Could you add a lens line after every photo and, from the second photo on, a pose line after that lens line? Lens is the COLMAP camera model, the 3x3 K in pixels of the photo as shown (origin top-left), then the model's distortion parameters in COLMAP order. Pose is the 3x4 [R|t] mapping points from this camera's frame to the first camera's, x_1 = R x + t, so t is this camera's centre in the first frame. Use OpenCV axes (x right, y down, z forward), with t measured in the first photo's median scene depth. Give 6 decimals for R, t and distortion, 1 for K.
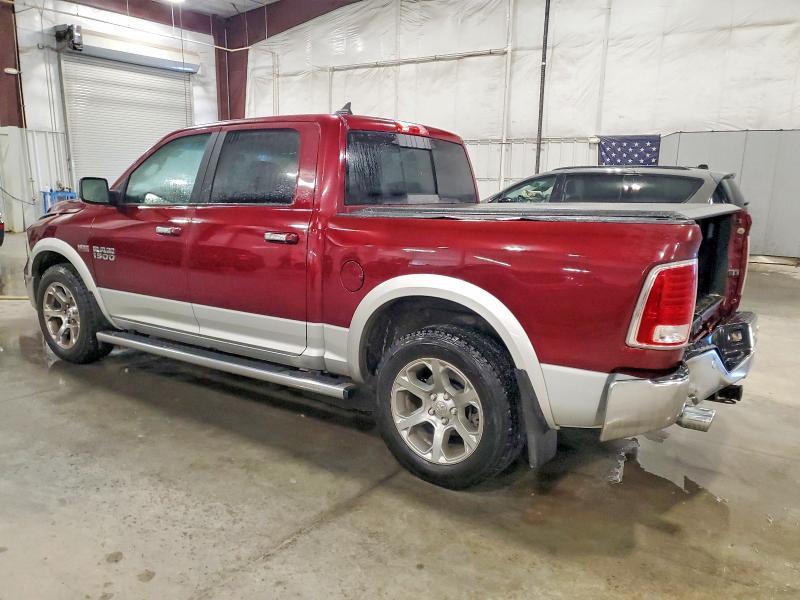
lens RADIAL K [[609.8, 0, 397.7], [0, 609.8, 298.1], [0, 0, 1]] dist [0.025111, -0.000258]
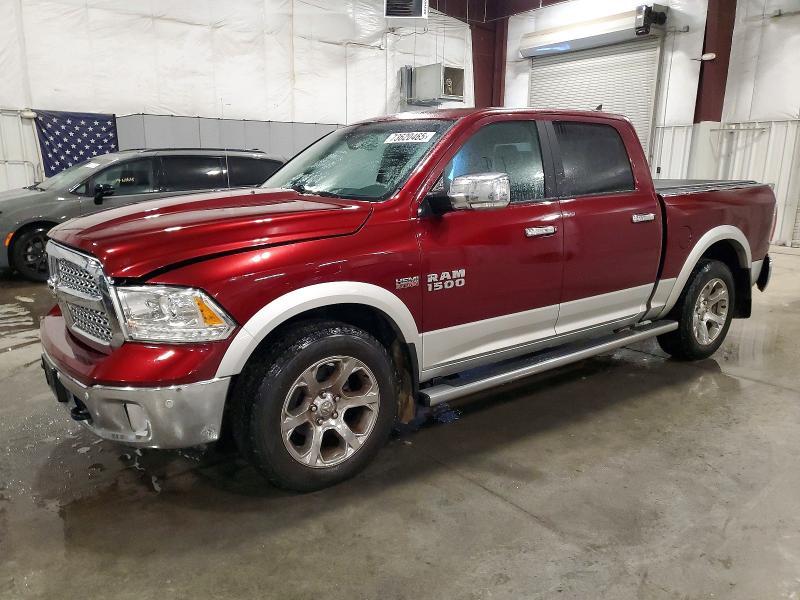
lens RADIAL K [[609.8, 0, 398.1], [0, 609.8, 298.3], [0, 0, 1]] dist [0.025111, -0.000258]
pose [[0.343377, -0.216841, 0.913823, -0.938824], [0.183715, 0.969694, 0.161066, -0.144595], [-0.921054, 0.112577, 0.372808, 0.640659]]
